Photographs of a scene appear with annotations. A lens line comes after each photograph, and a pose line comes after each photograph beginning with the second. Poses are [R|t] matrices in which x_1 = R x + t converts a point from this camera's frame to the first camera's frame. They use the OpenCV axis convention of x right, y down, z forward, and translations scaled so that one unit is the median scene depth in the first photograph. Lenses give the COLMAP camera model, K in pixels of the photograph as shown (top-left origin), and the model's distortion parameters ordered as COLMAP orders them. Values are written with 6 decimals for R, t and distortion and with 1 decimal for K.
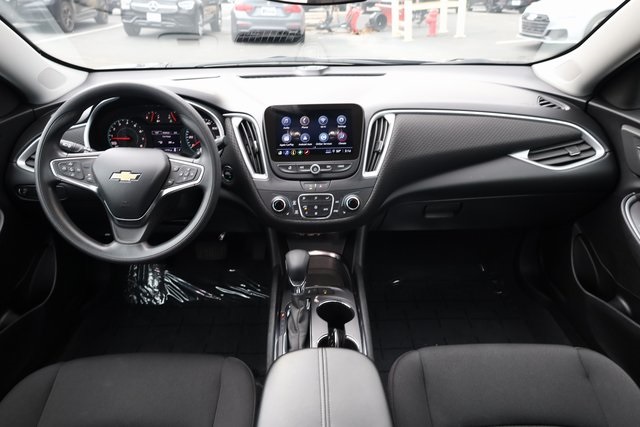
lens RADIAL K [[438.8, 0, 320.0], [0, 438.8, 213.5], [0, 0, 1]] dist [0.000393, 0.000715]
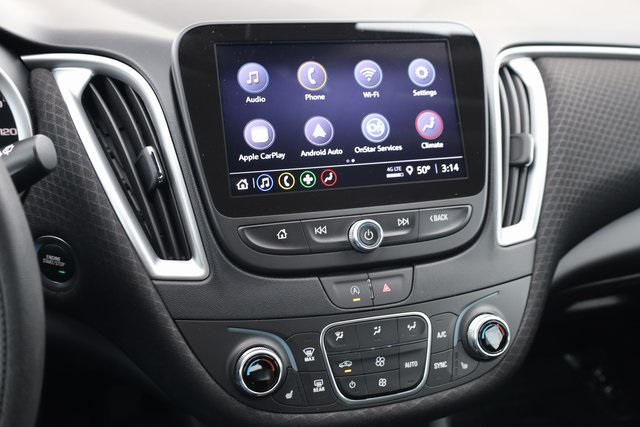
lens RADIAL K [[617.0, 0, 320.0], [0, 617.0, 213.5], [0, 0, 1]] dist [0.008480, -0.004256]
pose [[0.968100, -0.061248, 0.242962, -0.142973], [0.062092, 0.998062, 0.004192, -0.117435], [-0.242748, 0.011027, 0.970027, 0.584287]]
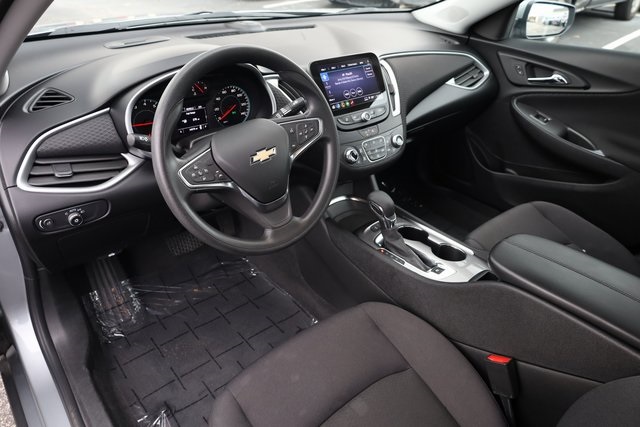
lens RADIAL K [[438.8, 0, 320.0], [0, 438.8, 213.5], [0, 0, 1]] dist [0.000393, 0.000715]
pose [[0.773863, -0.293711, 0.561133, -0.767893], [0.241244, 0.955878, 0.167628, -0.079927], [-0.585608, 0.005649, 0.810574, 0.184777]]
